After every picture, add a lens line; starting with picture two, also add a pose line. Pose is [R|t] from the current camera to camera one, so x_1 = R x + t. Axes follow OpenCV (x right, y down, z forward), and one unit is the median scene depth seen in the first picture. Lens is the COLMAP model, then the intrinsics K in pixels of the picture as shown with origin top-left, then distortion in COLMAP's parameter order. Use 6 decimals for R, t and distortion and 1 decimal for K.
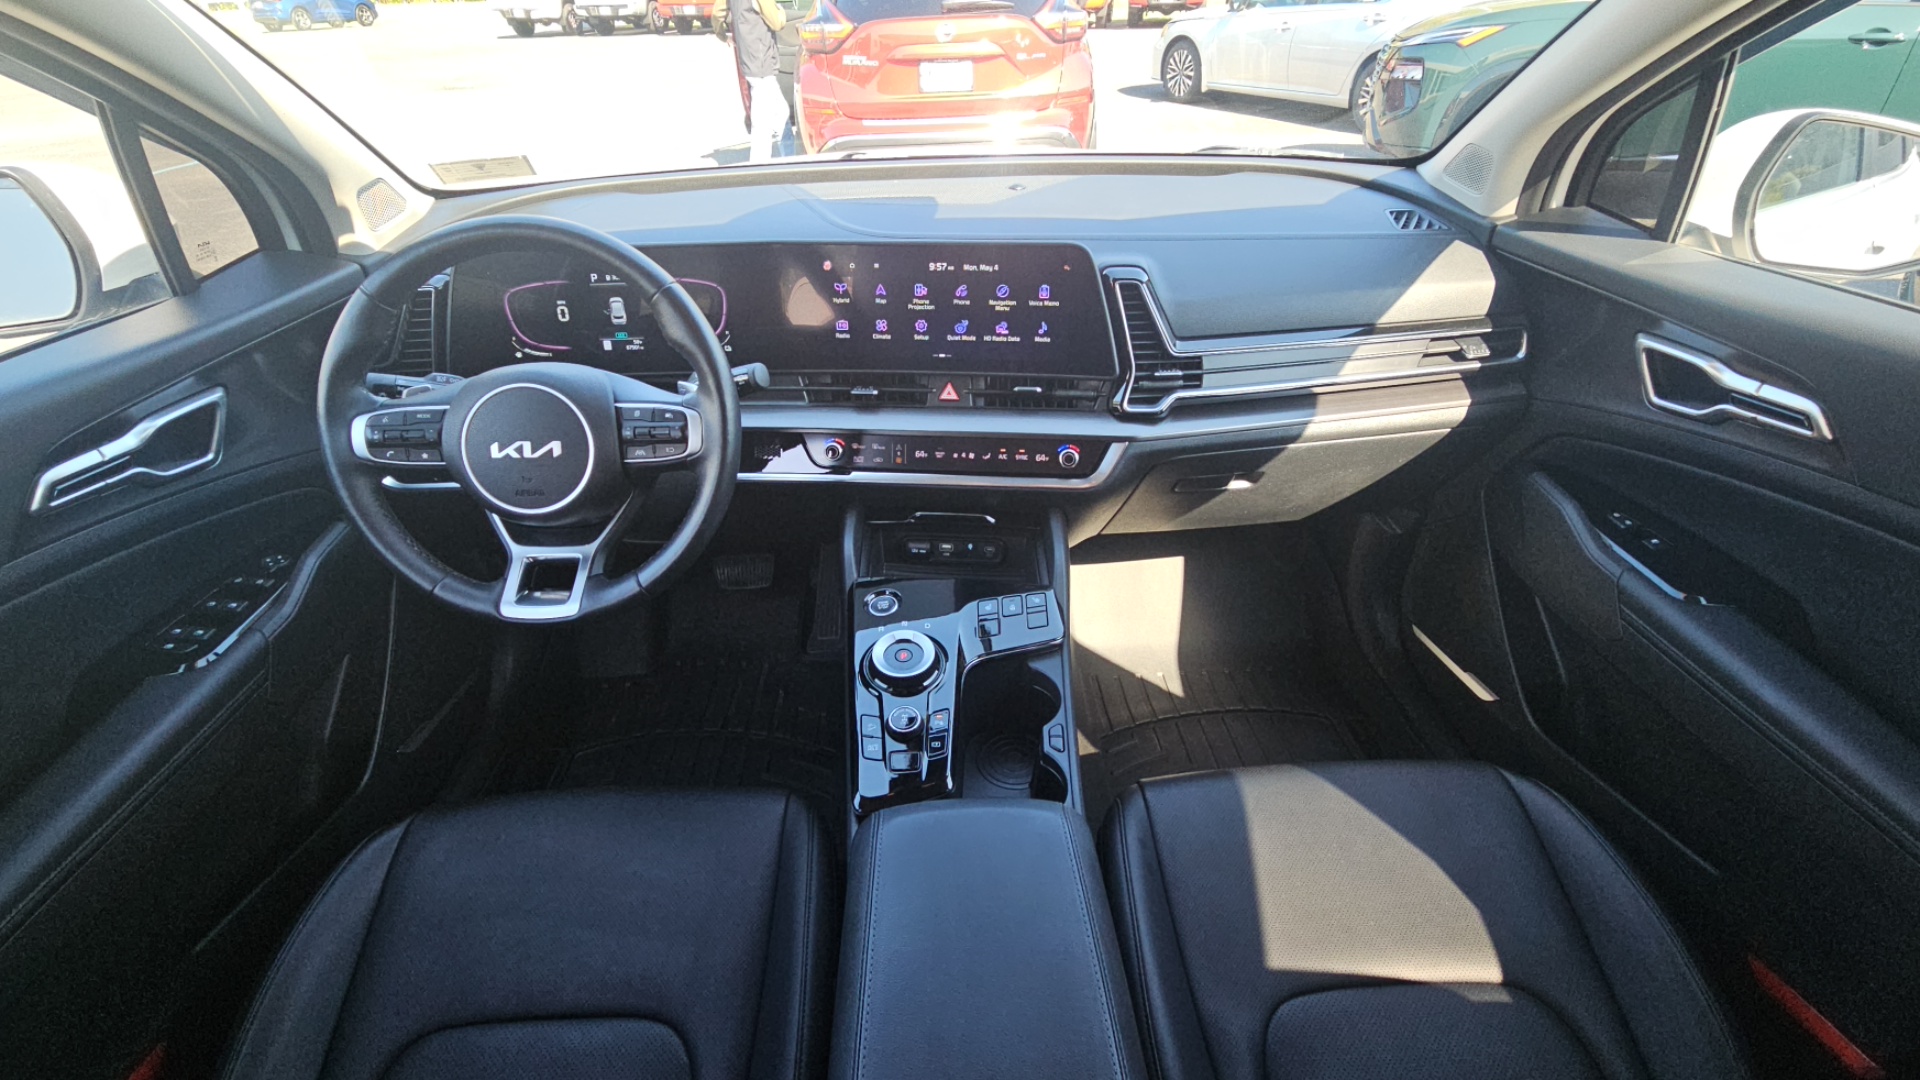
lens RADIAL K [[858.2, 0, 953.3], [0, 858.2, 534.6], [0, 0, 1]] dist [0.007674, -0.004580]
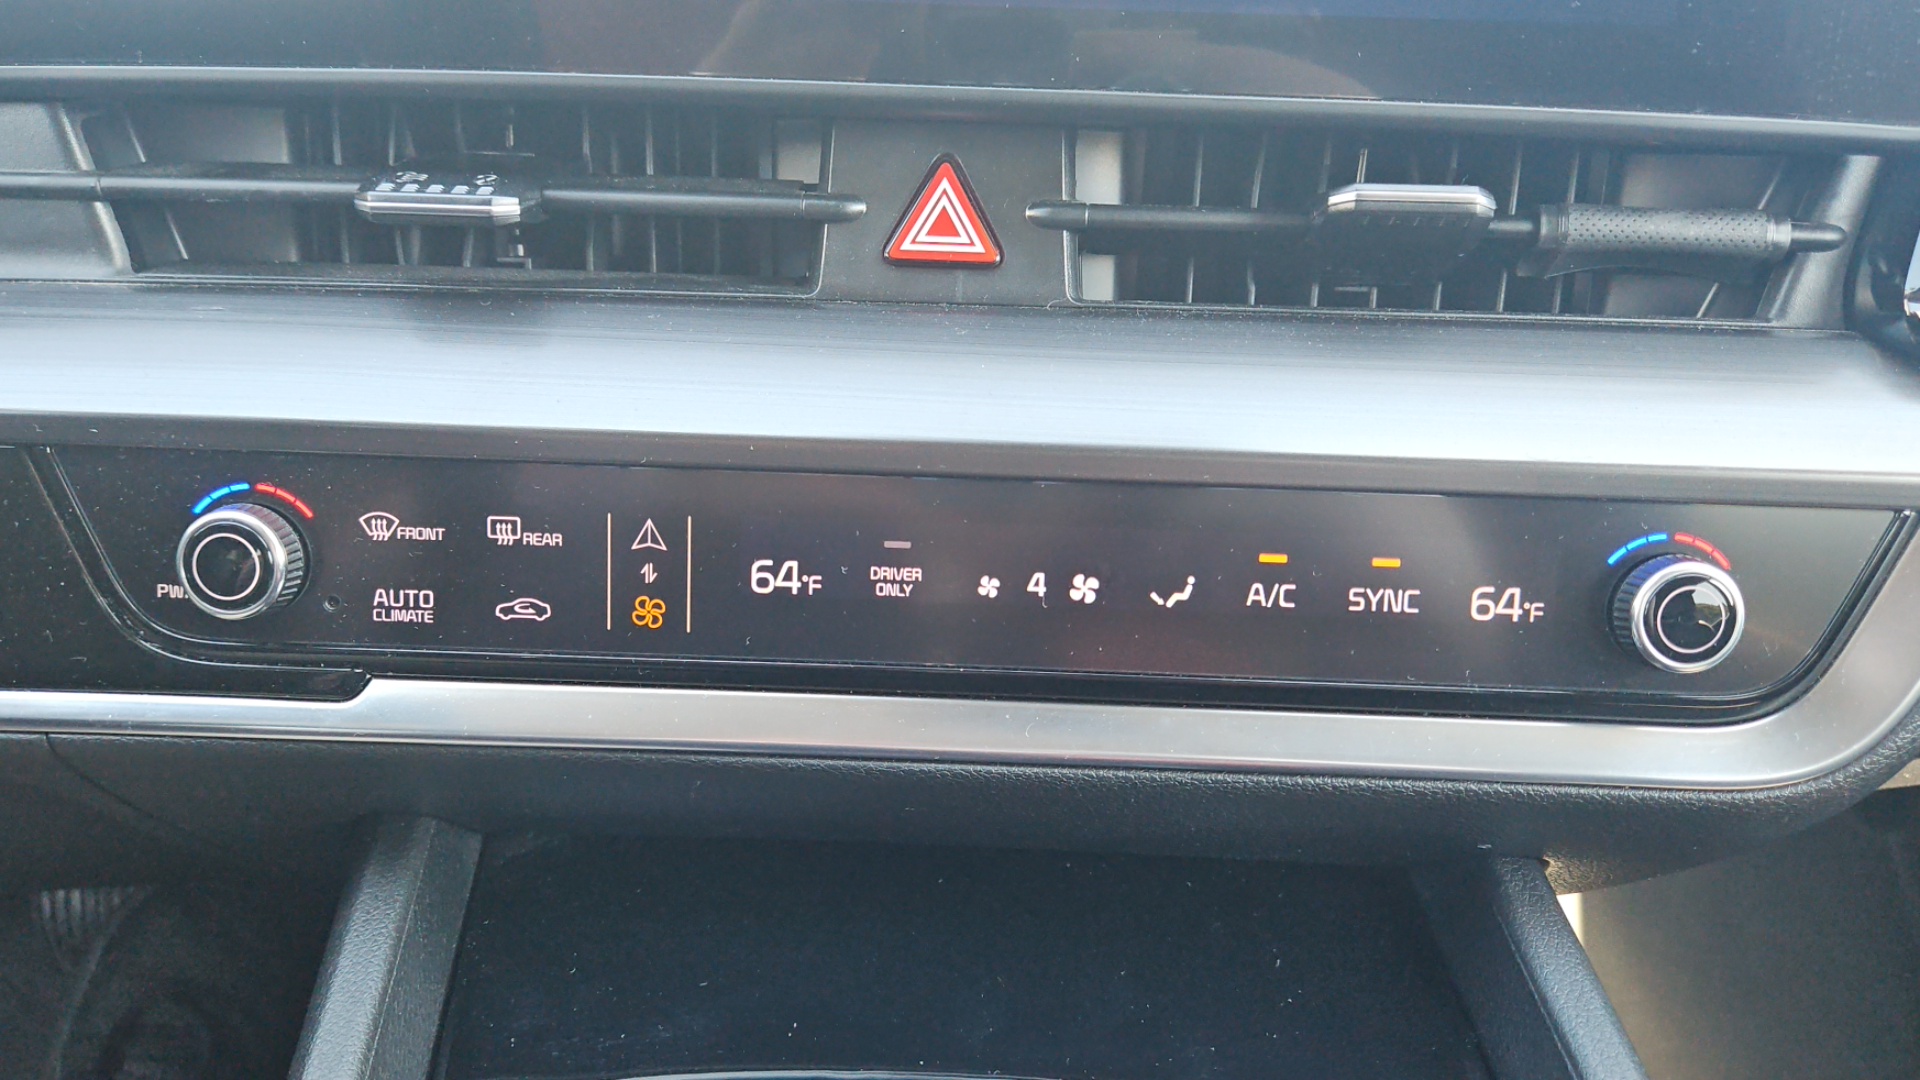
lens RADIAL K [[1443.5, 0, 971.5], [0, 1443.5, 553.0], [0, 0, 1]] dist [0.053172, -0.056809]
pose [[0.996793, 0.000924, 0.080024, -0.023789], [0.001099, 0.999681, -0.025234, -0.093357], [-0.080021, 0.025241, 0.996474, 0.731898]]
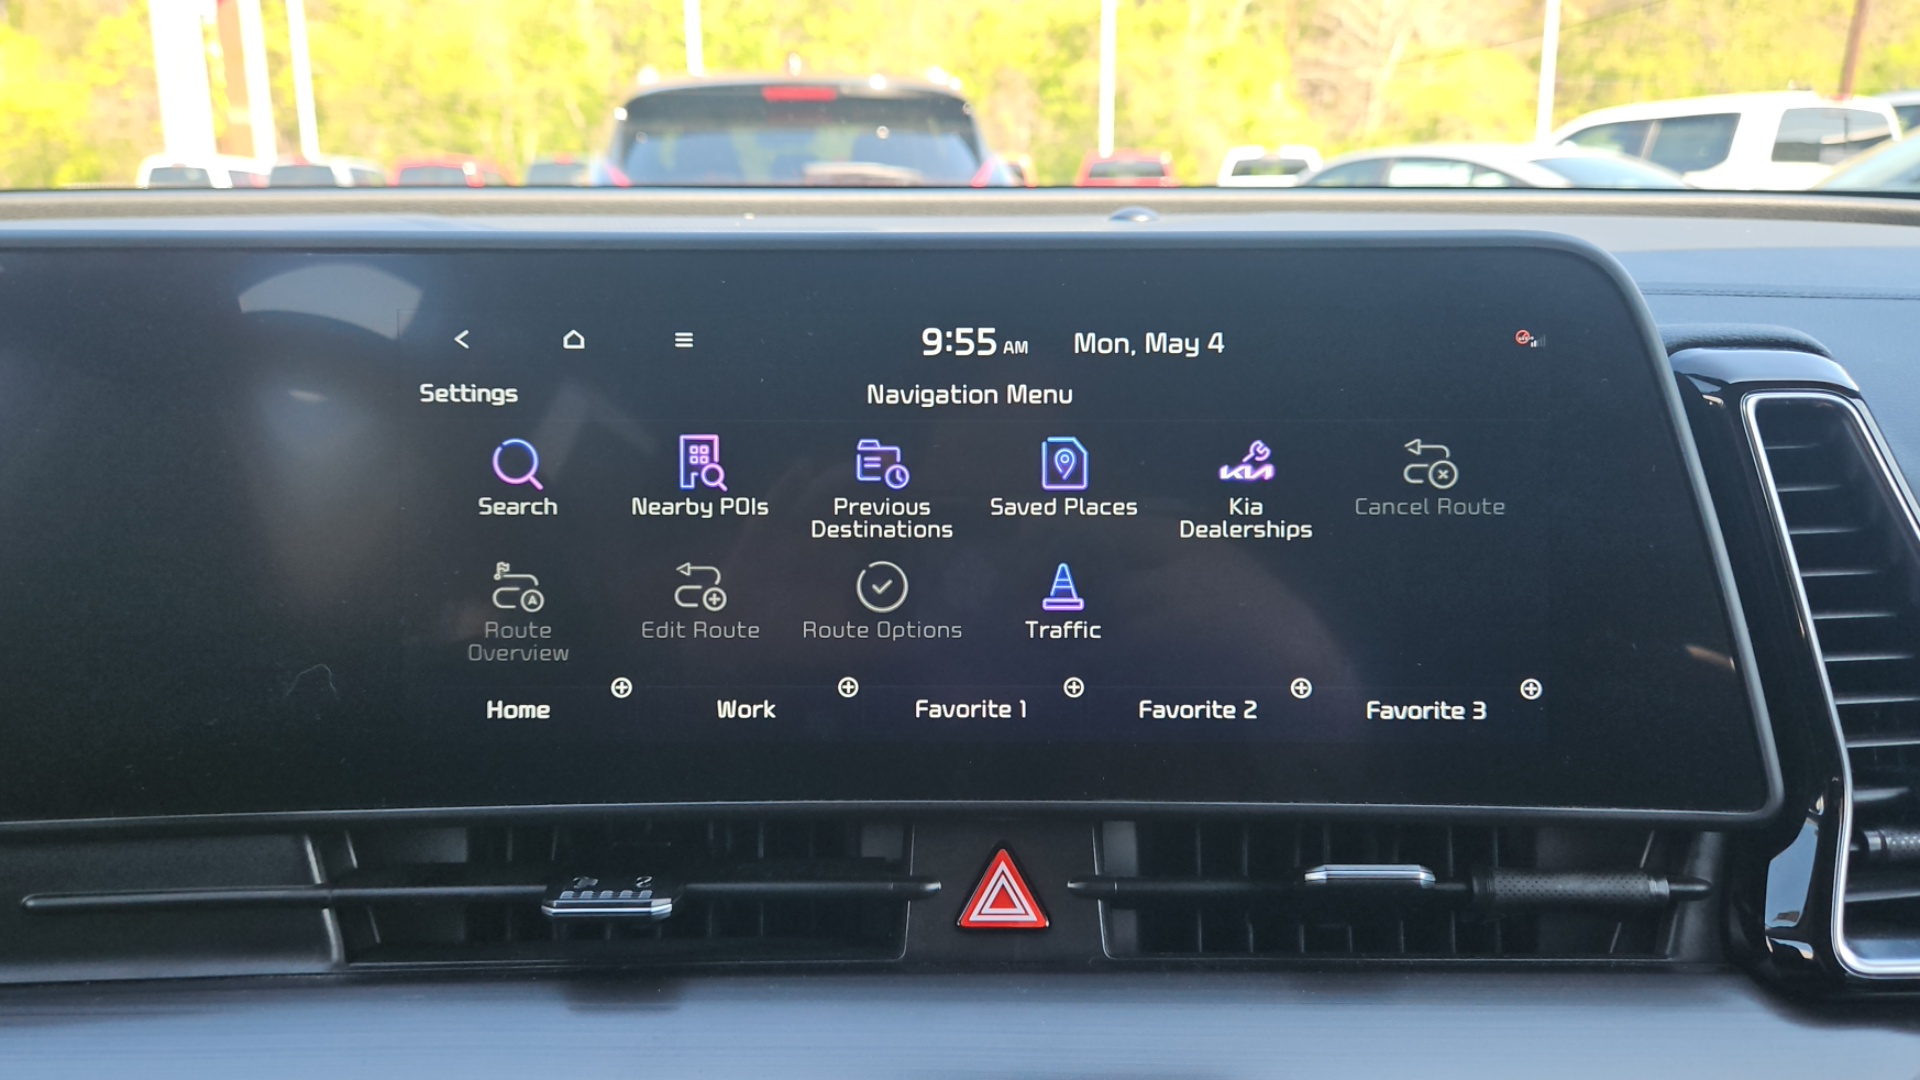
lens RADIAL K [[1443.5, 0, 969.8], [0, 1443.5, 550.4], [0, 0, 1]] dist [0.053172, -0.056809]
pose [[0.995011, -0.004632, 0.099656, -0.051935], [0.038715, 0.938567, -0.342918, -0.125663], [-0.091945, 0.345066, 0.934064, 0.644839]]
